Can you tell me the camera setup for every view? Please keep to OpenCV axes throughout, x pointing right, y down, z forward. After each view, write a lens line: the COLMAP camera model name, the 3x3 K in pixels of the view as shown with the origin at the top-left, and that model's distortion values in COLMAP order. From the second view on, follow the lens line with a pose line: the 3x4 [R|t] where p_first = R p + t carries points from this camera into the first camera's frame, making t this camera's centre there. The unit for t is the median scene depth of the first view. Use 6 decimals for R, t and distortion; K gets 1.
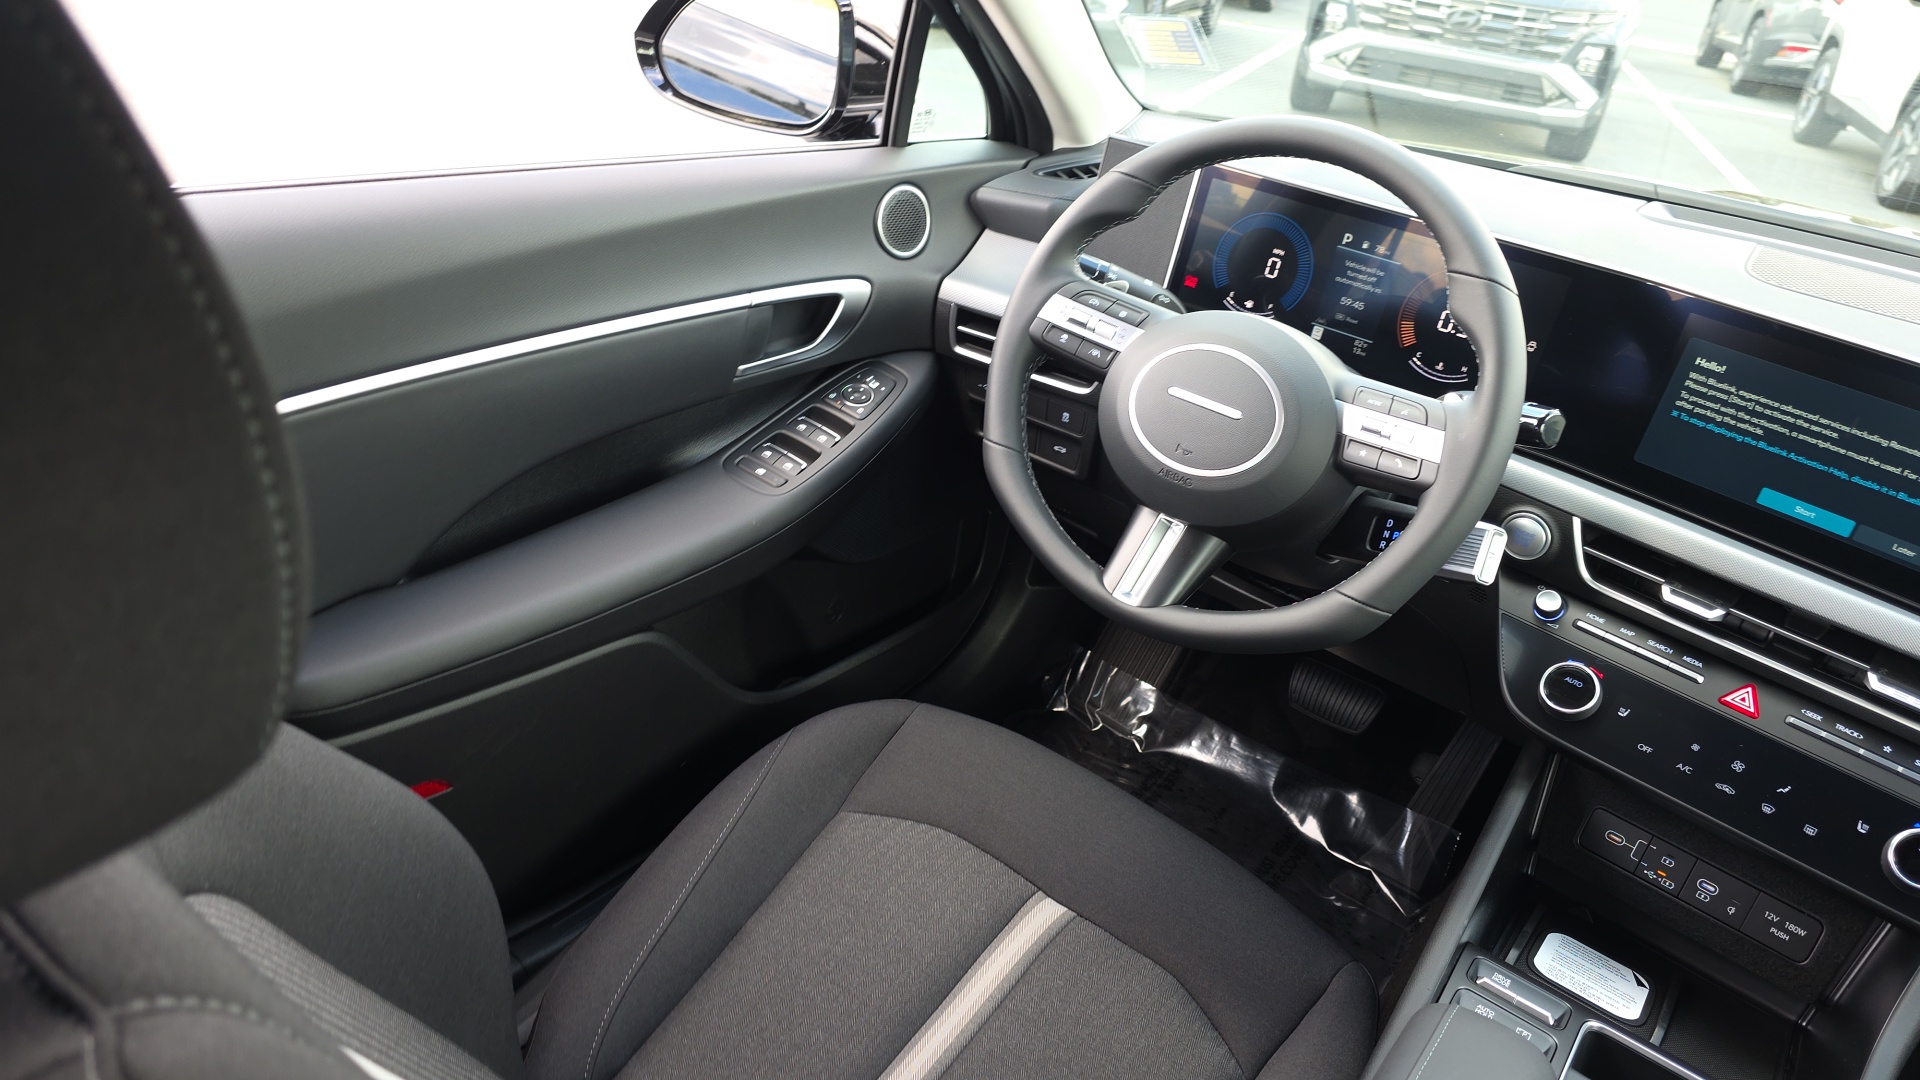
lens RADIAL K [[1304.0, 0, 956.0], [0, 1304.0, 536.2], [0, 0, 1]] dist [0.065788, -0.068445]
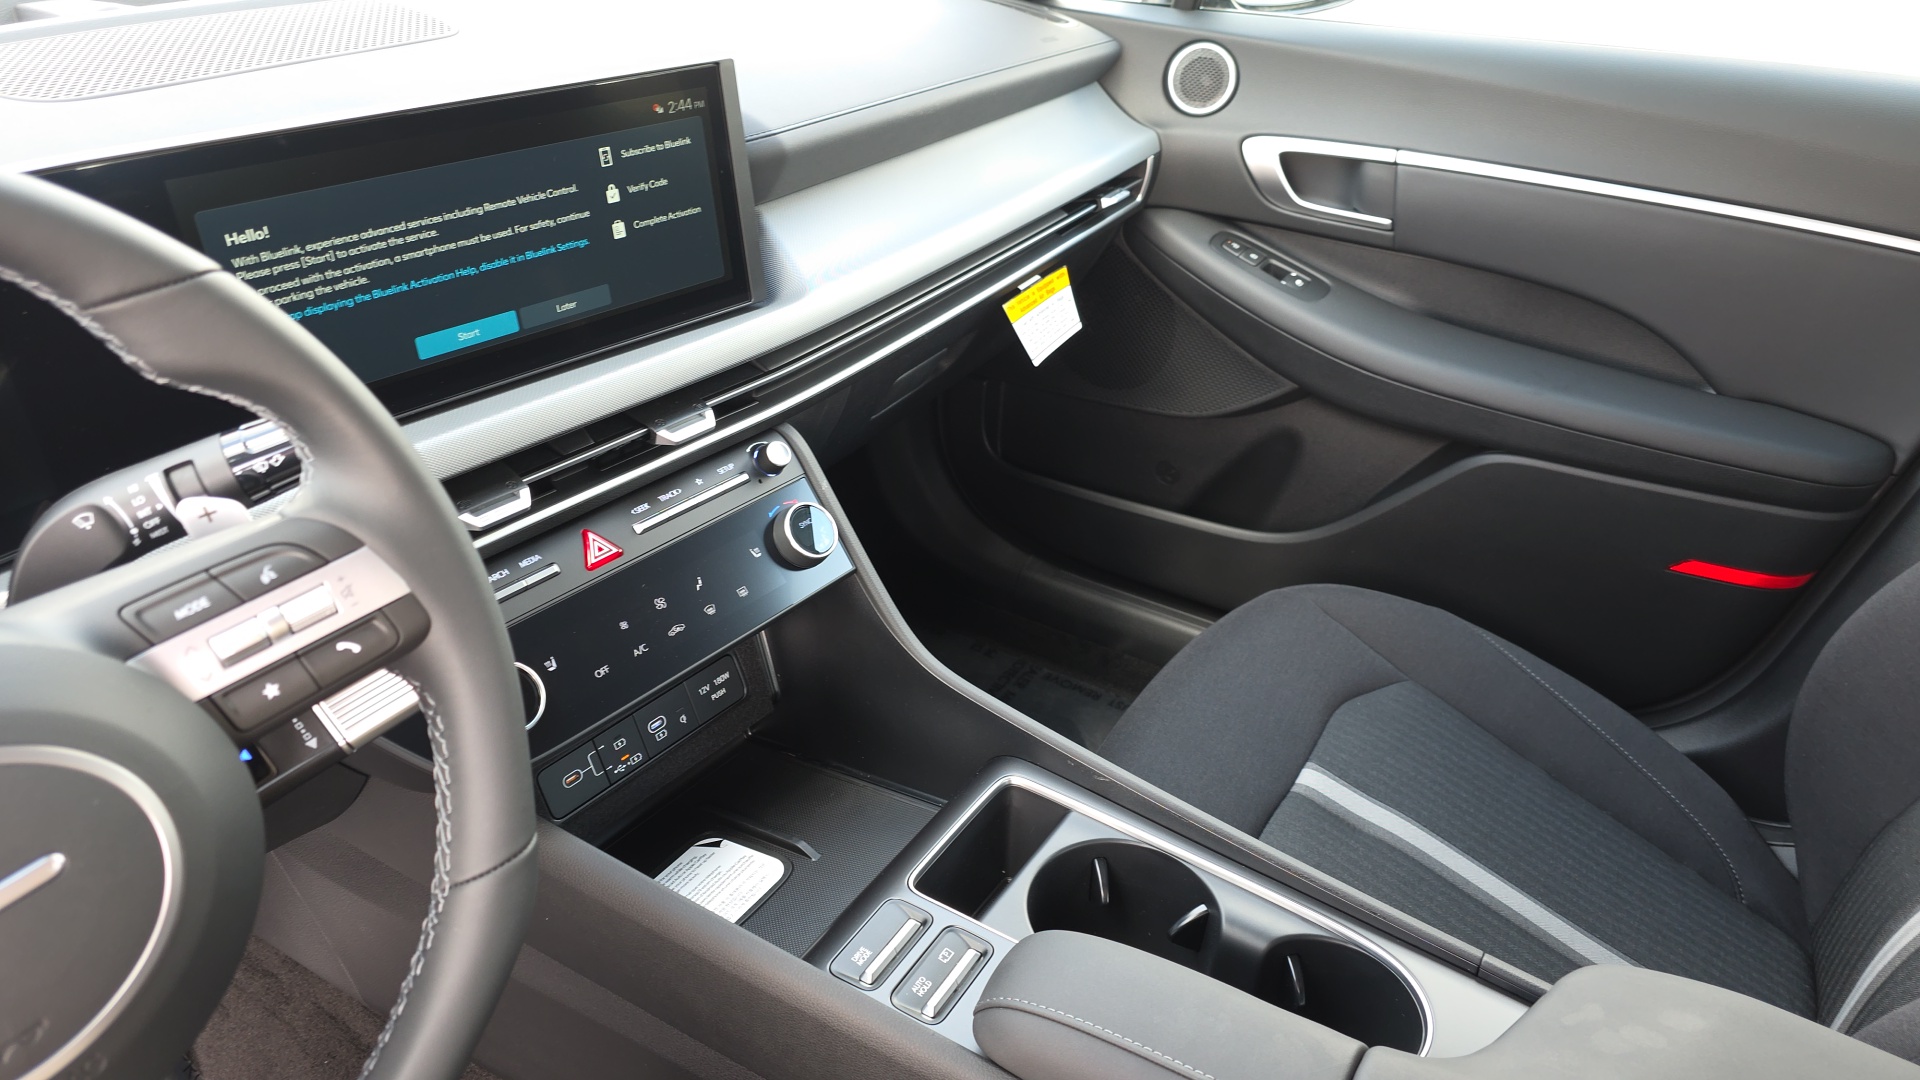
lens RADIAL K [[1304.0, 0, 967.4], [0, 1304.0, 535.6], [0, 0, 1]] dist [0.065788, -0.068445]
pose [[-0.097551, -0.627393, 0.772568, -0.045673], [0.418802, 0.678315, 0.603733, -0.240490], [-0.902823, 0.382448, 0.196583, 0.542237]]
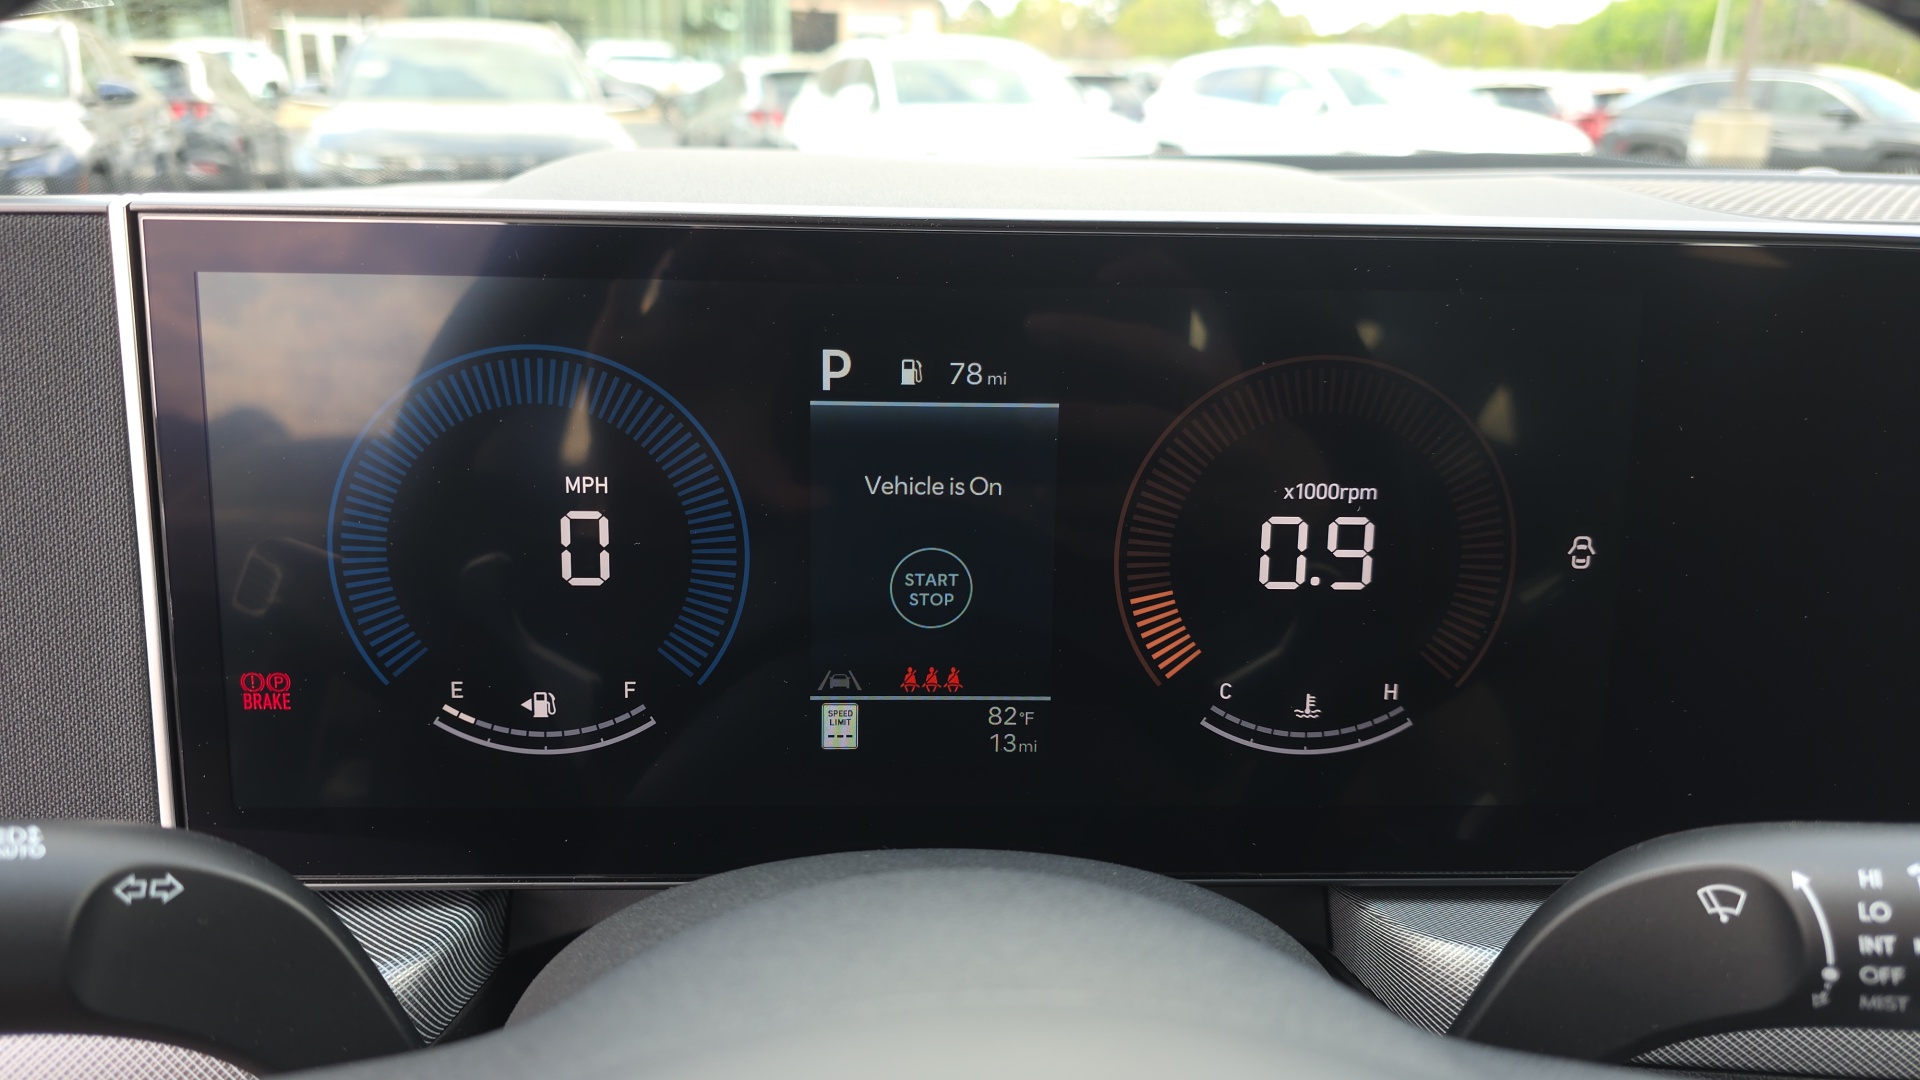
lens RADIAL K [[1304.0, 0, 922.9], [0, 1304.0, 559.0], [0, 0, 1]] dist [0.065788, -0.068445]
pose [[0.764465, -0.312977, 0.563594, 0.156935], [0.376863, 0.926264, 0.003196, -0.188672], [-0.523037, 0.209955, 0.826046, 0.800220]]
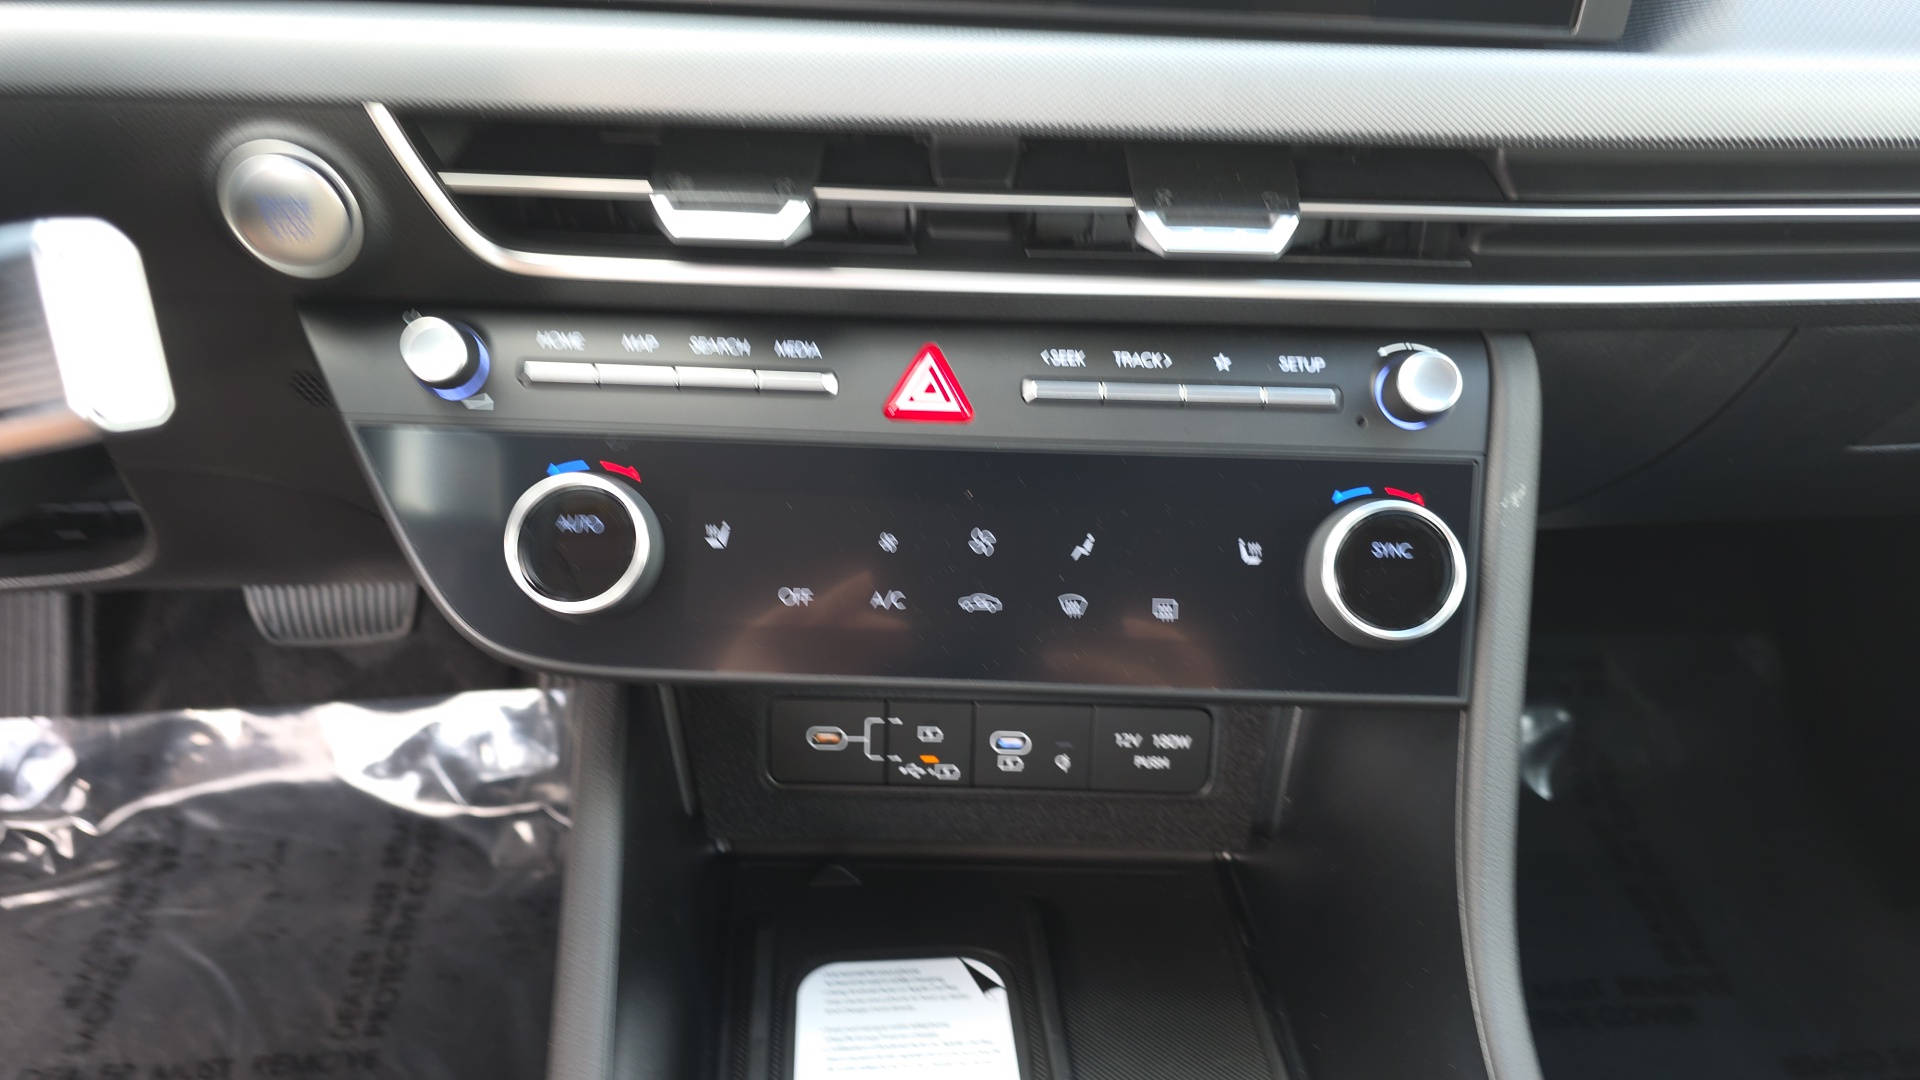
lens RADIAL K [[1304.0, 0, 911.1], [0, 1304.0, 553.6], [0, 0, 1]] dist [0.065788, -0.068445]
pose [[0.748043, -0.501513, 0.434645, 0.332523], [0.388295, 0.861872, 0.326194, 0.027494], [-0.538199, -0.075237, 0.839453, 0.563098]]
